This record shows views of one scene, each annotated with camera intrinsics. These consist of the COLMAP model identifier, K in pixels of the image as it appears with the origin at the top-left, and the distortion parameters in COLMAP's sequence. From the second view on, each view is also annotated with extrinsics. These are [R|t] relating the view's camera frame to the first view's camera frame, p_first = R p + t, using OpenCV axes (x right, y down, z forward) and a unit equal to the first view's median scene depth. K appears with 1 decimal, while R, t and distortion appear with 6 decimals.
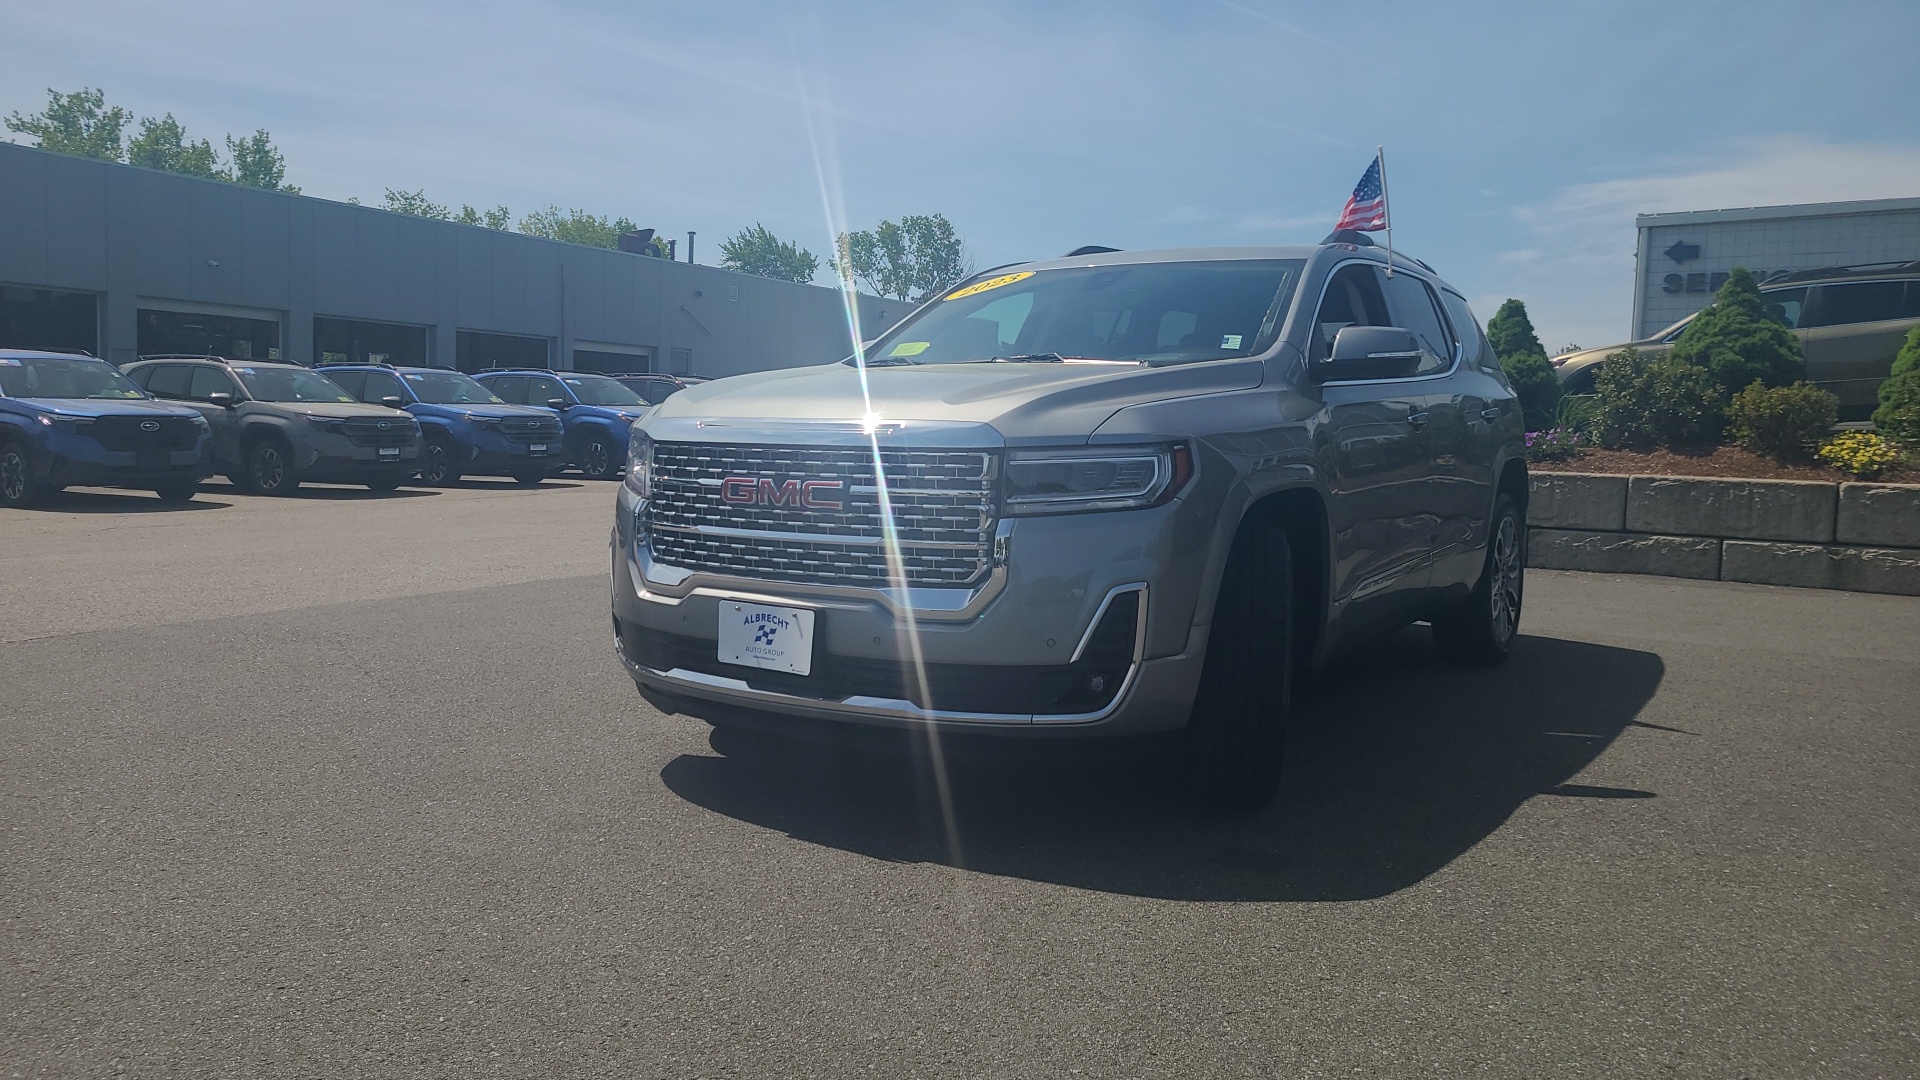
lens RADIAL K [[1464.3, 0, 908.0], [0, 1464.3, 546.2], [0, 0, 1]] dist [0.030651, -0.008678]
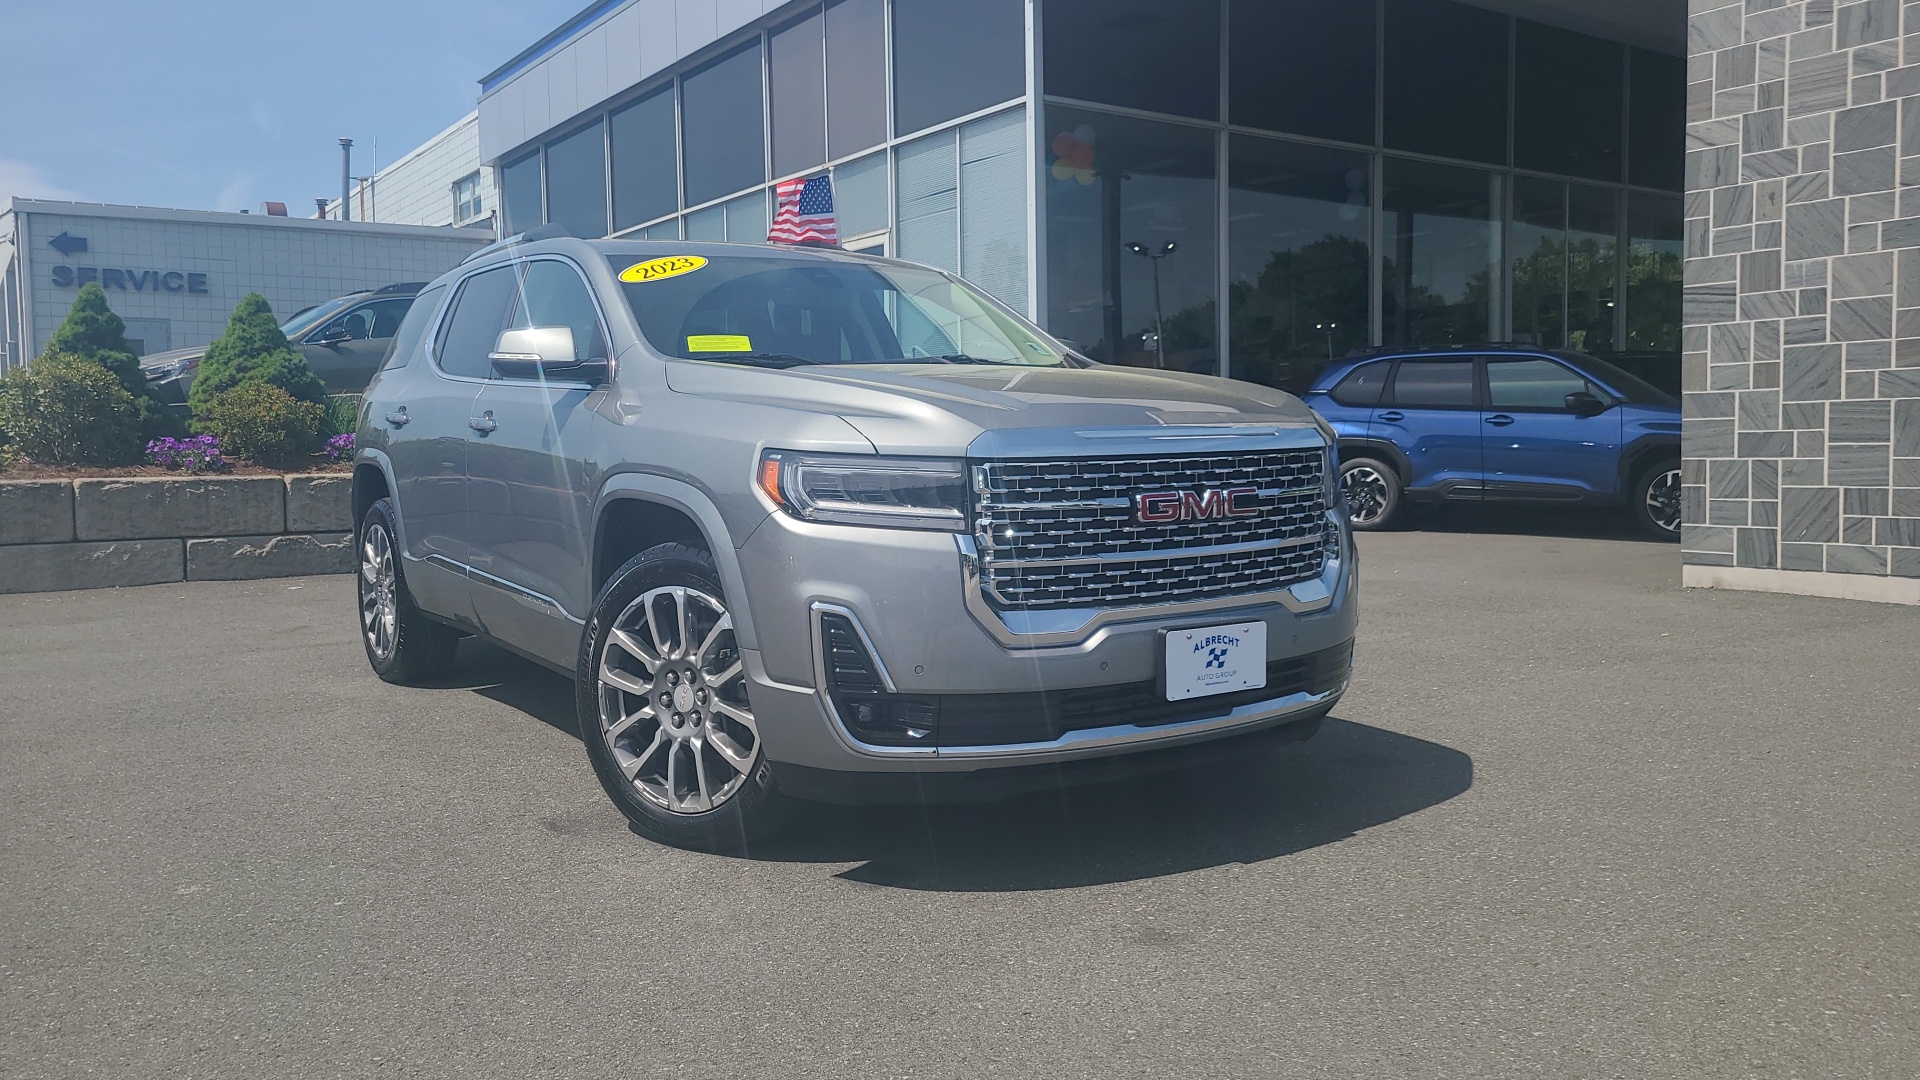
lens RADIAL K [[1472.8, 0, 929.0], [0, 1472.8, 532.5], [0, 0, 1]] dist [0.057595, -0.040306]
pose [[0.356515, -0.088592, 0.930080, -0.993749], [0.097075, 0.993619, 0.057434, -0.087192], [-0.929233, 0.069811, 0.362840, 0.799340]]
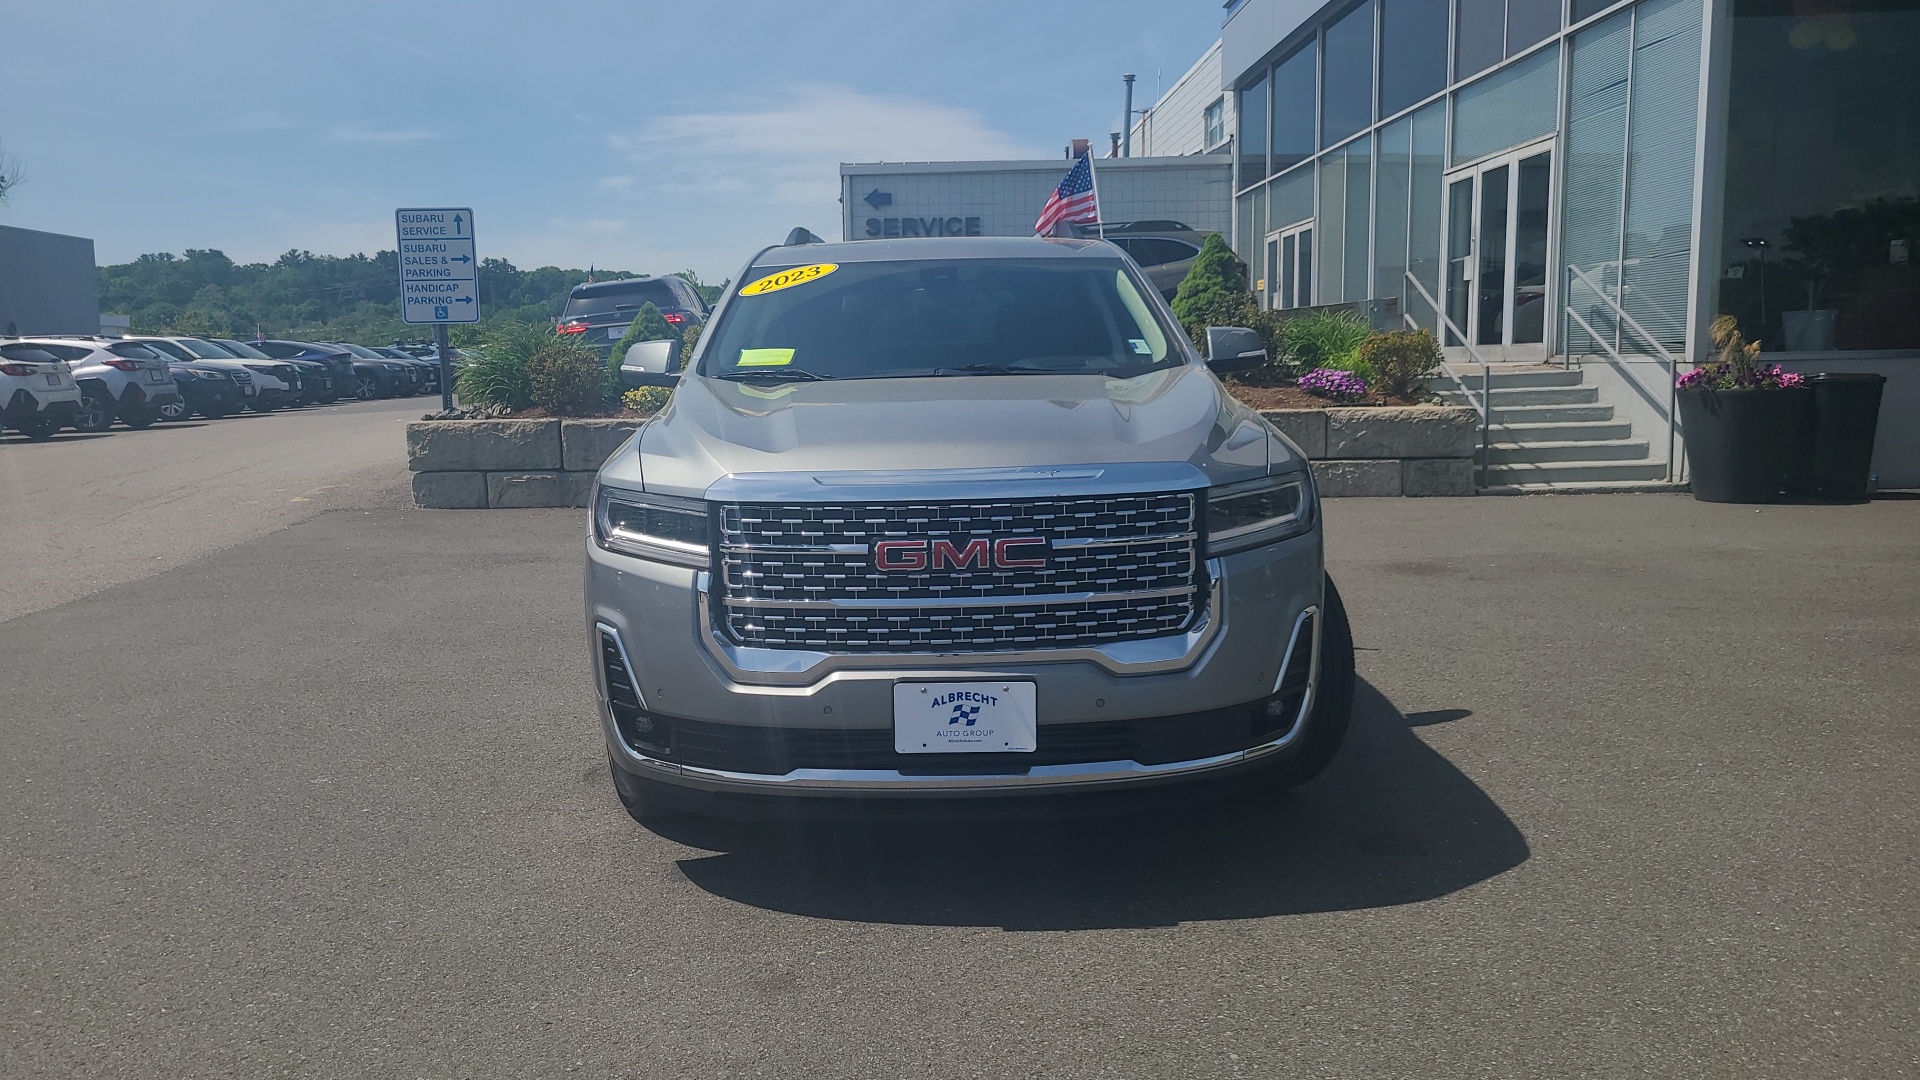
lens RADIAL K [[1463.4, 0, 925.8], [0, 1463.4, 540.8], [0, 0, 1]] dist [0.064957, -0.005109]
pose [[0.816758, -0.110480, 0.566304, -0.590267], [0.082062, 0.993762, 0.075518, -0.110484], [-0.571115, -0.015207, 0.820729, 0.275772]]
